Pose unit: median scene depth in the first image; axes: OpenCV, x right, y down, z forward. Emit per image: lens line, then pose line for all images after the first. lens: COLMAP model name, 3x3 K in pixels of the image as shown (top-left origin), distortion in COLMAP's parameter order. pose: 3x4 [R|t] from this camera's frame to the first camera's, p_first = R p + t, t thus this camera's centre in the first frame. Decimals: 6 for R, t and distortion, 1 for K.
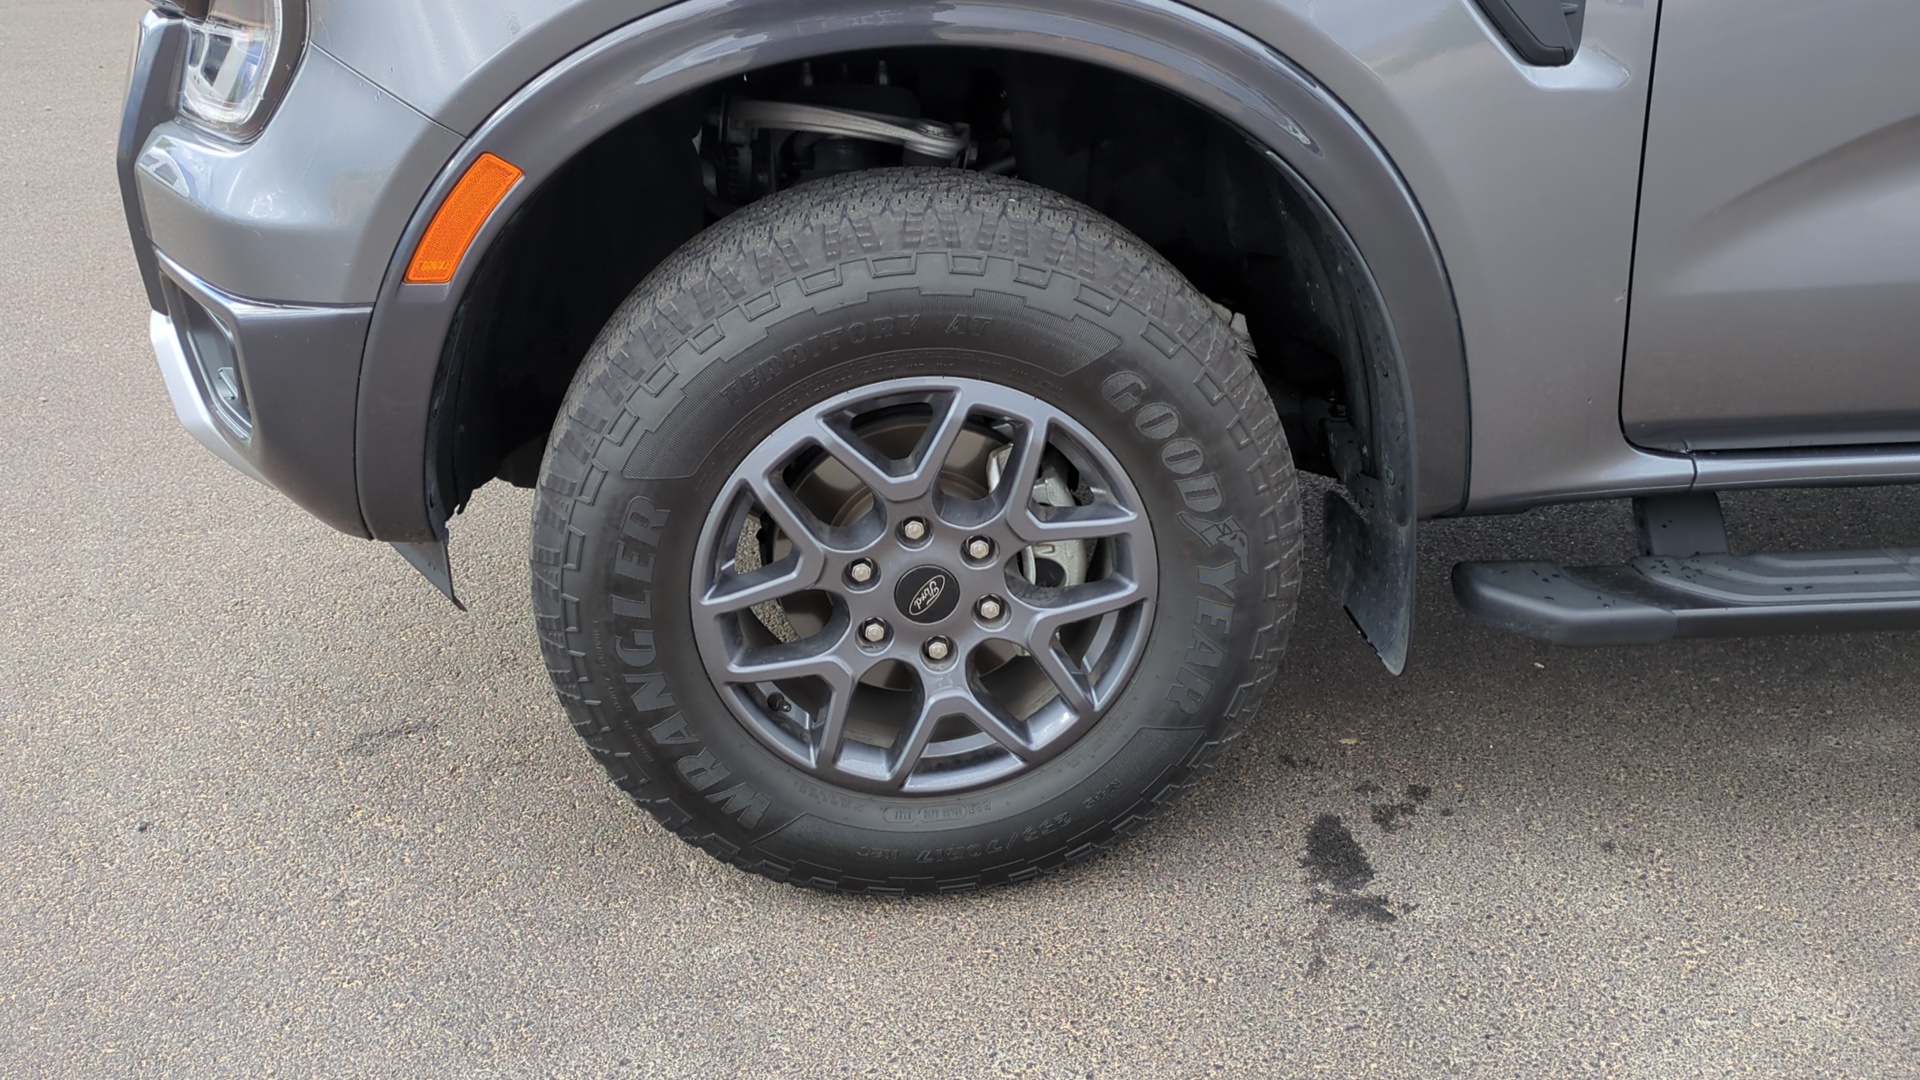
lens RADIAL K [[1675.1, 0, 960.0], [0, 1675.1, 540.0], [0, 0, 1]] dist [0.030402, 0.006403]
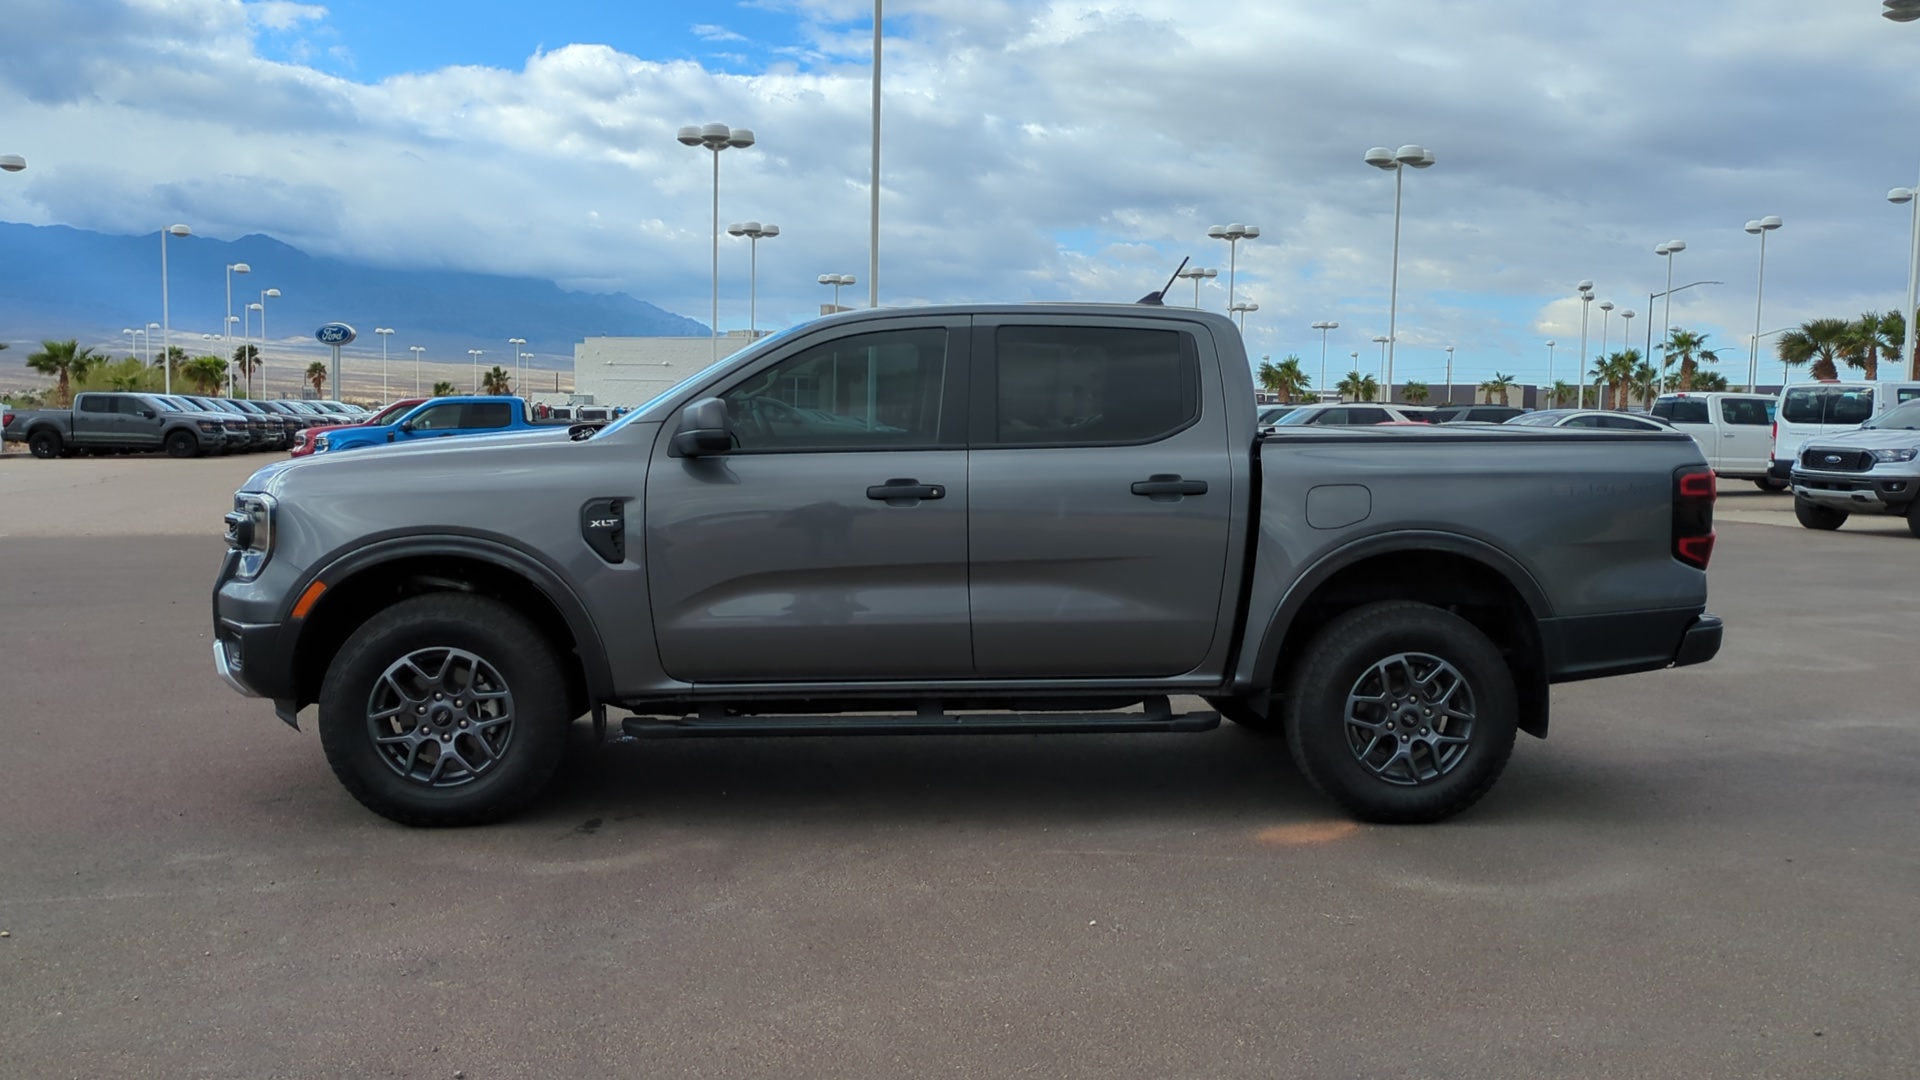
lens RADIAL K [[1645.0, 0, 971.6], [0, 1645.0, 546.3], [0, 0, 1]] dist [0.081649, -0.103964]
pose [[0.999937, 0.011260, -0.000399, 1.011443], [-0.010739, 0.941744, -0.336158, 0.795650], [-0.003409, 0.336141, 0.941805, -2.160738]]
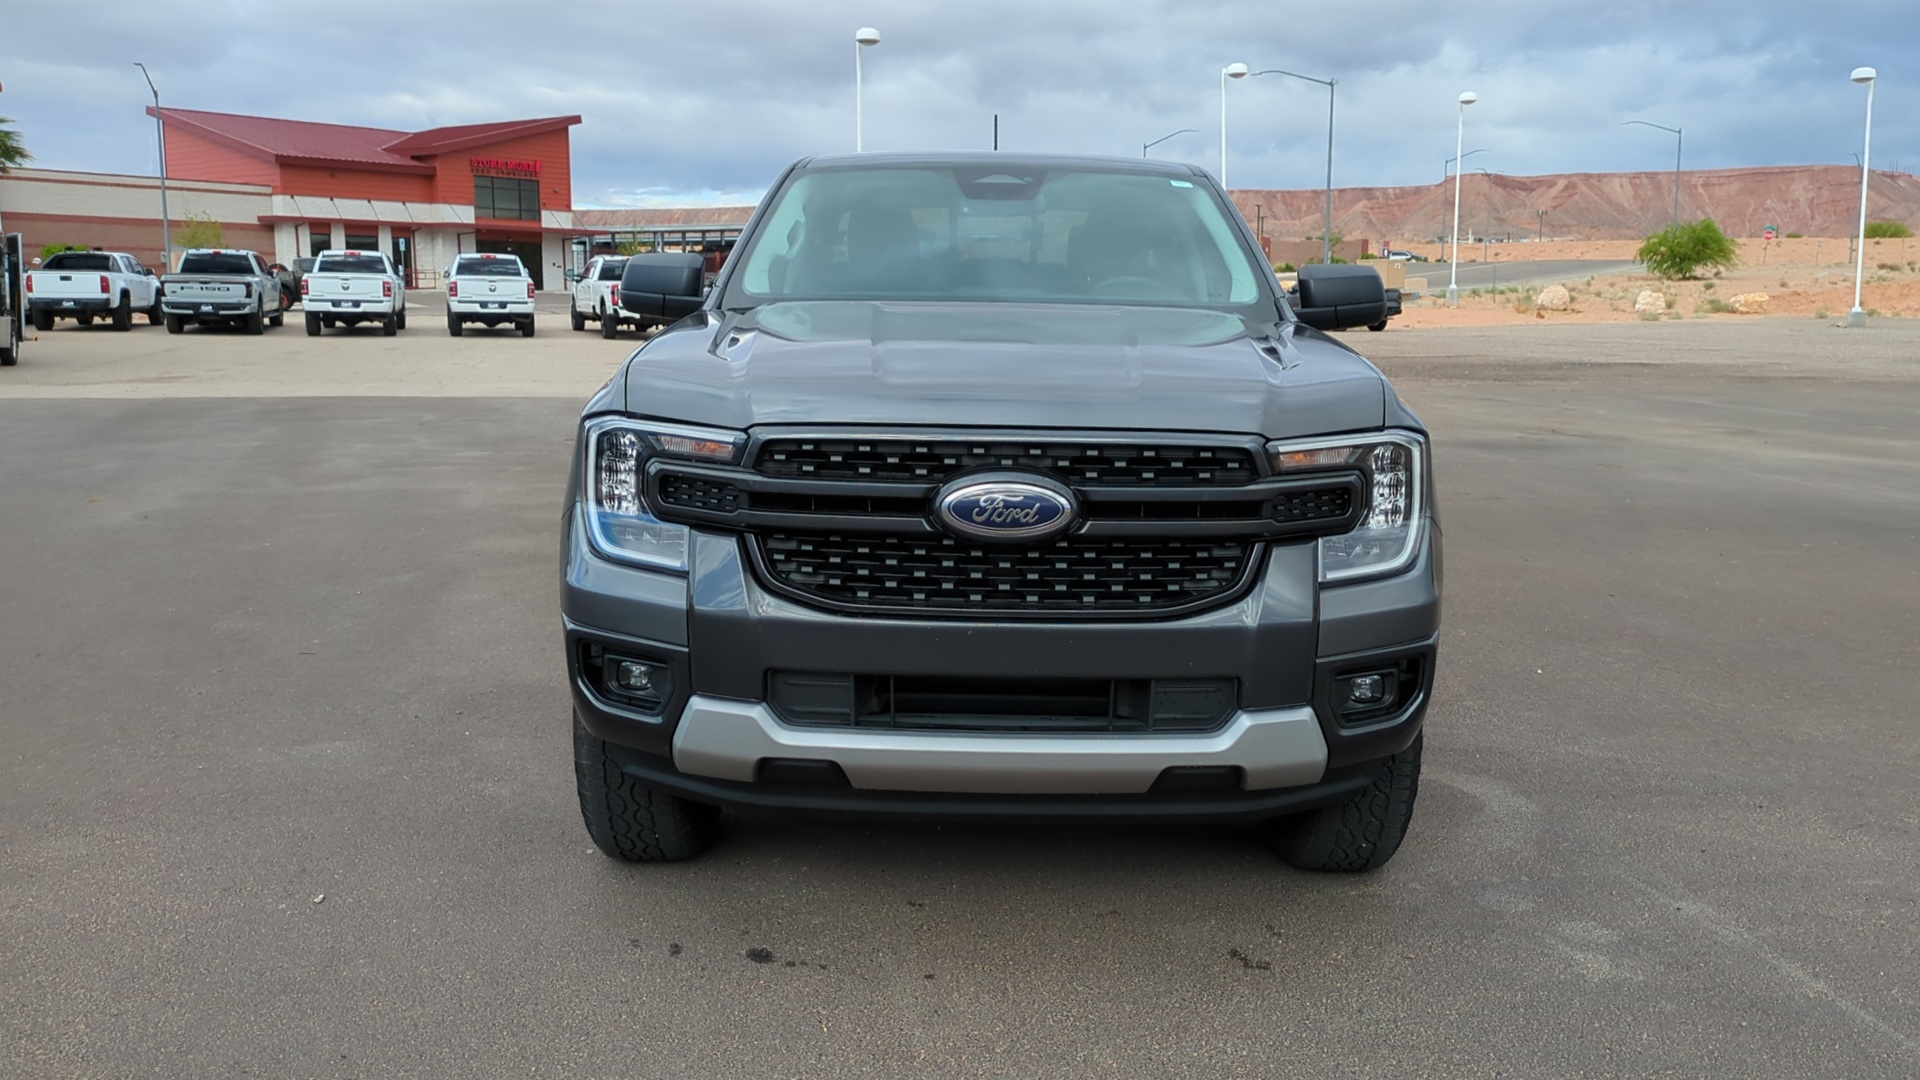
lens RADIAL K [[1645.0, 0, 971.6], [0, 1645.0, 546.3], [0, 0, 1]] dist [0.081649, -0.103964]
pose [[0.084536, -0.159013, 0.983651, -2.371604], [0.403836, 0.907941, 0.112068, -0.675366], [-0.910917, 0.387760, 0.140969, 1.104704]]
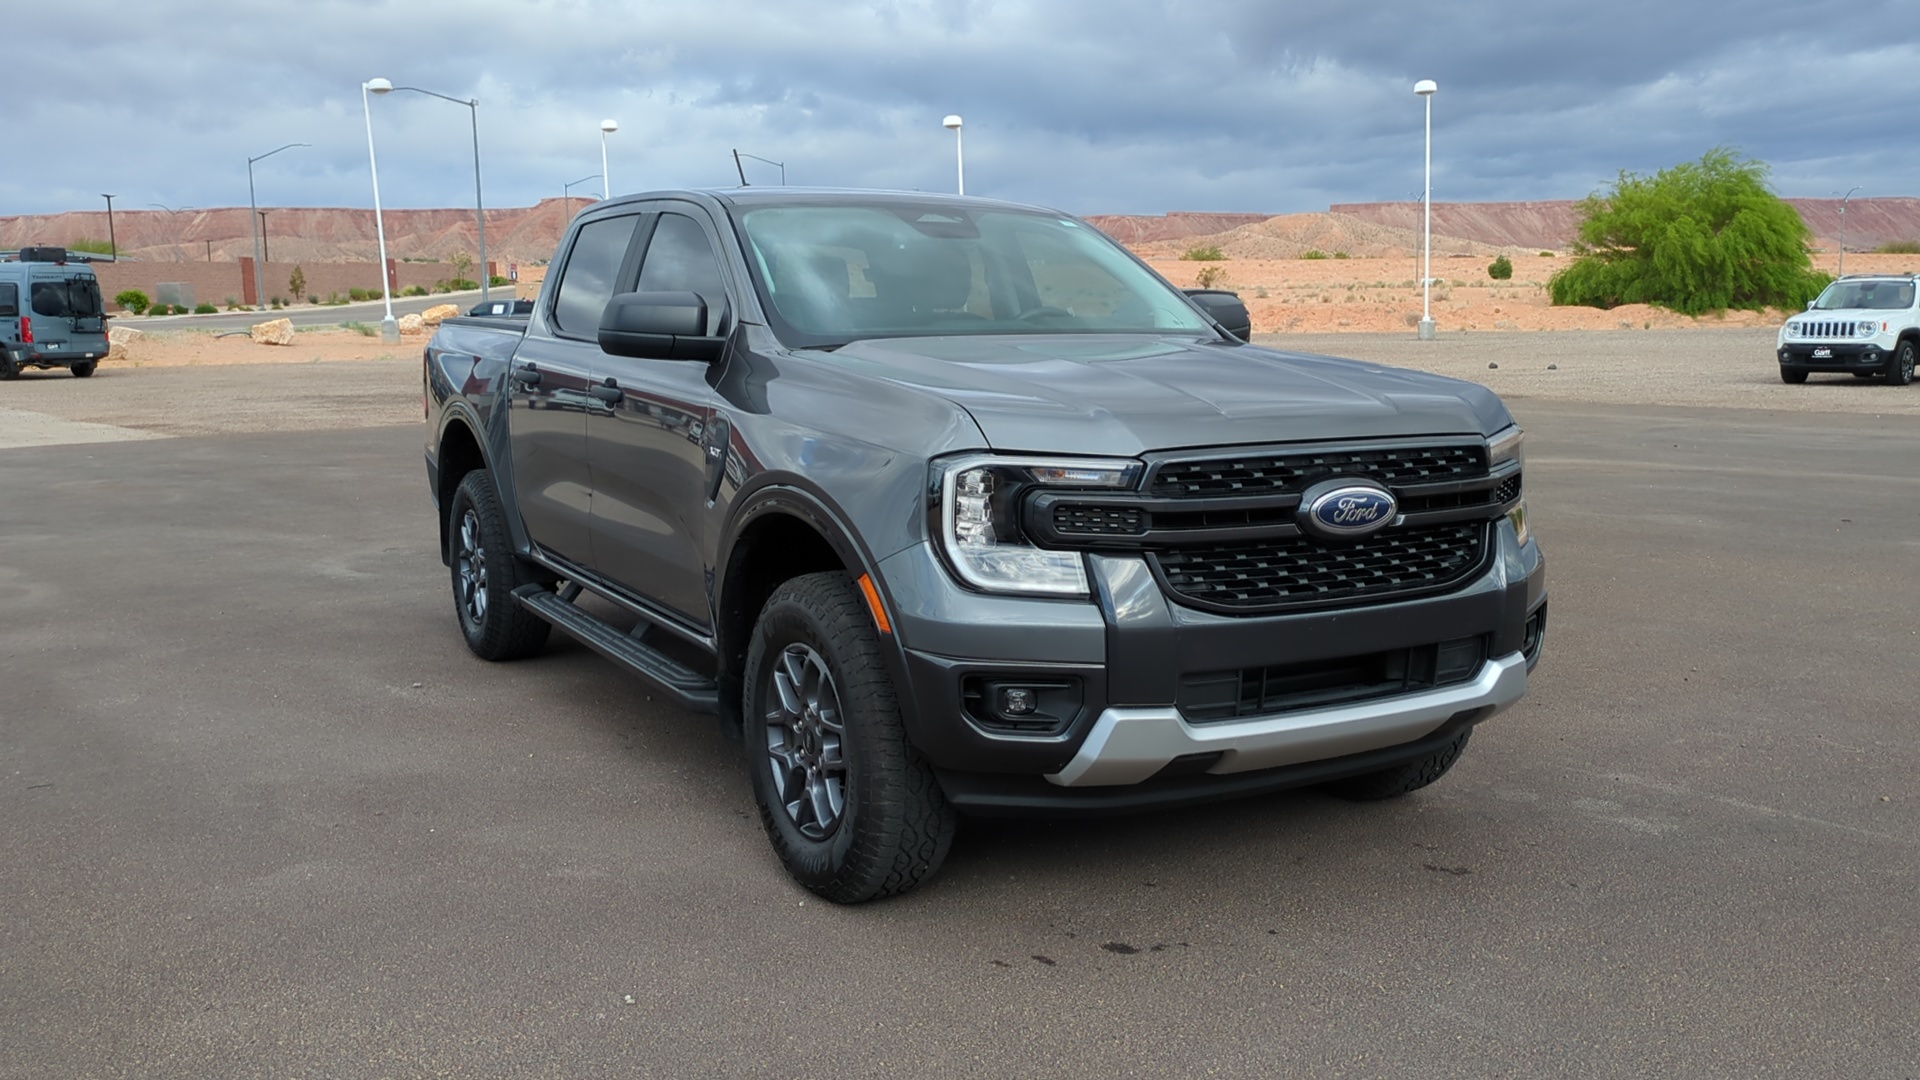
lens RADIAL K [[1645.0, 0, 971.6], [0, 1645.0, 546.3], [0, 0, 1]] dist [0.081649, -0.103964]
pose [[-0.421123, -0.129905, 0.897653, -2.273215], [0.383321, 0.871471, 0.305946, -1.288416], [-0.822022, 0.472930, -0.317201, 2.407805]]
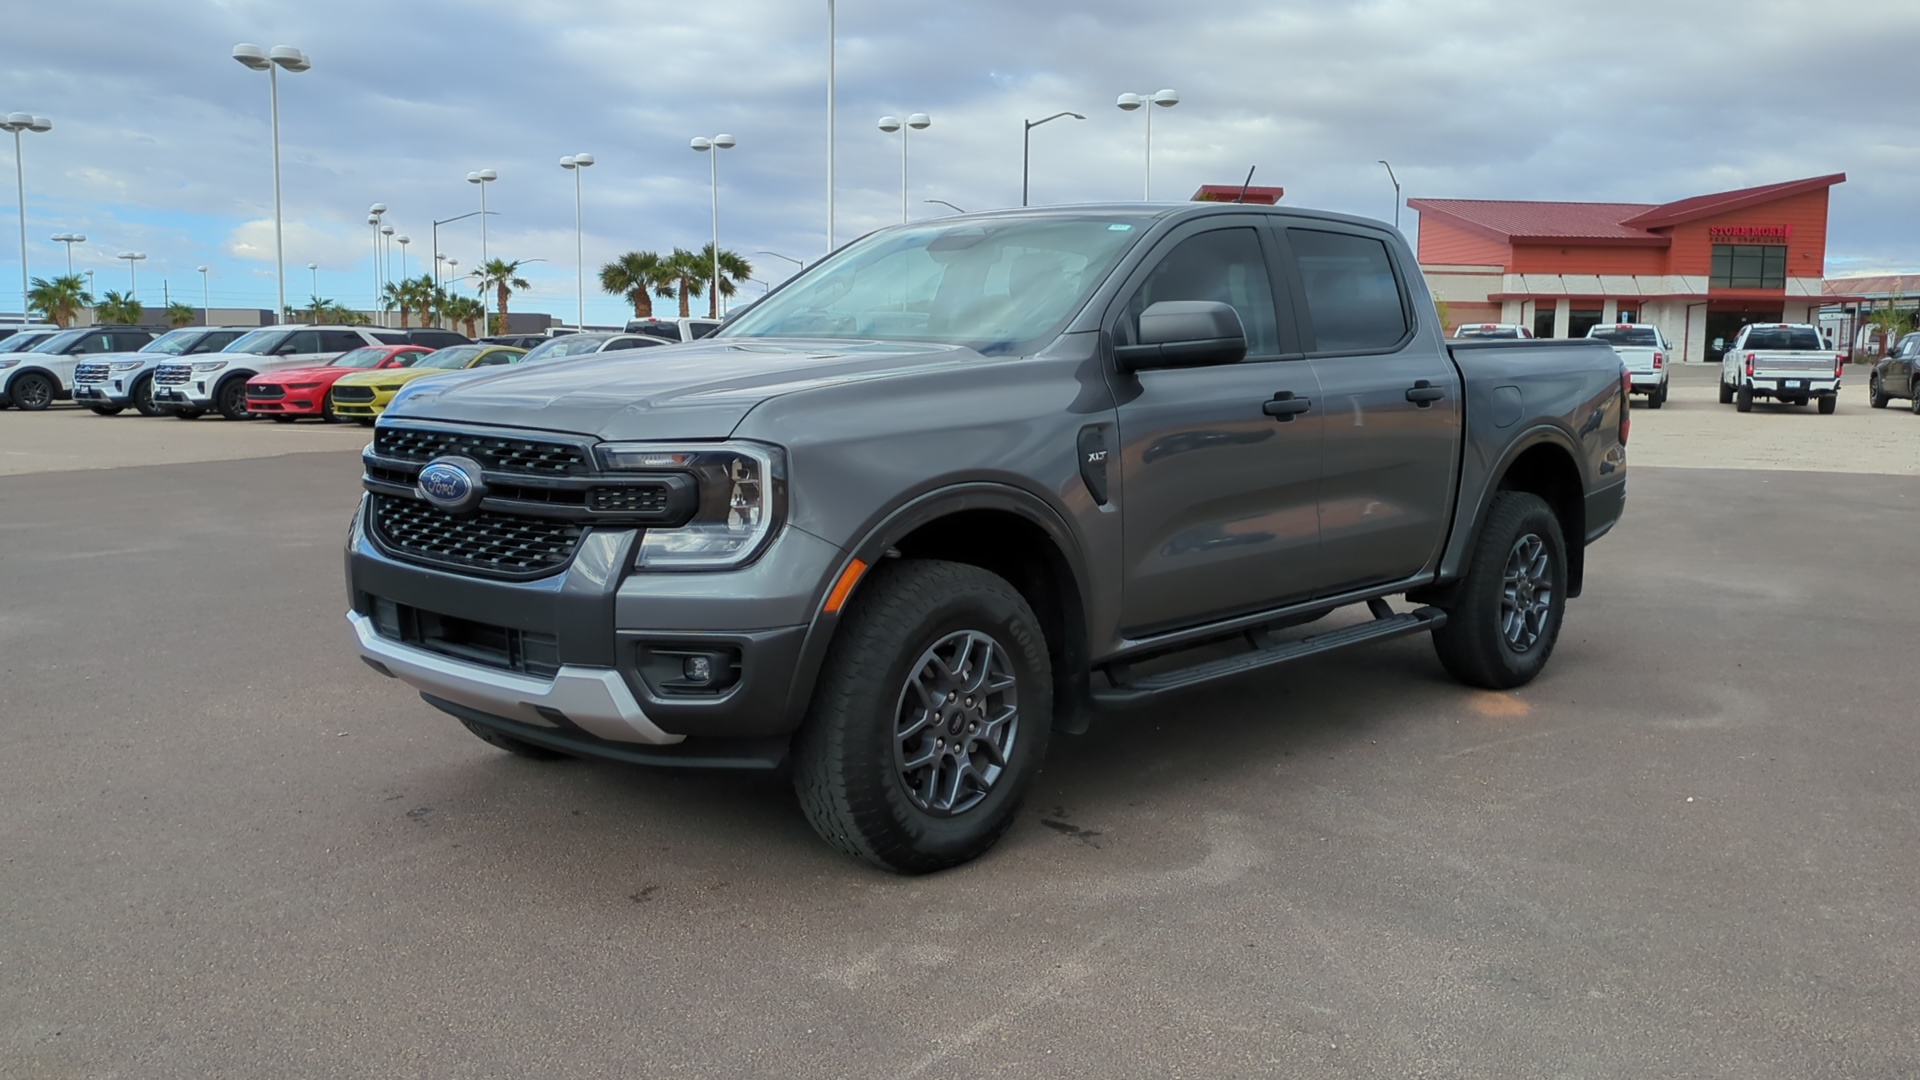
lens RADIAL K [[1645.0, 0, 971.6], [0, 1645.0, 546.3], [0, 0, 1]] dist [0.081649, -0.103964]
pose [[0.739724, -0.078148, 0.668357, -1.618153], [0.274092, 0.942096, -0.193205, 0.264317], [-0.614558, 0.326109, 0.718311, -0.853496]]
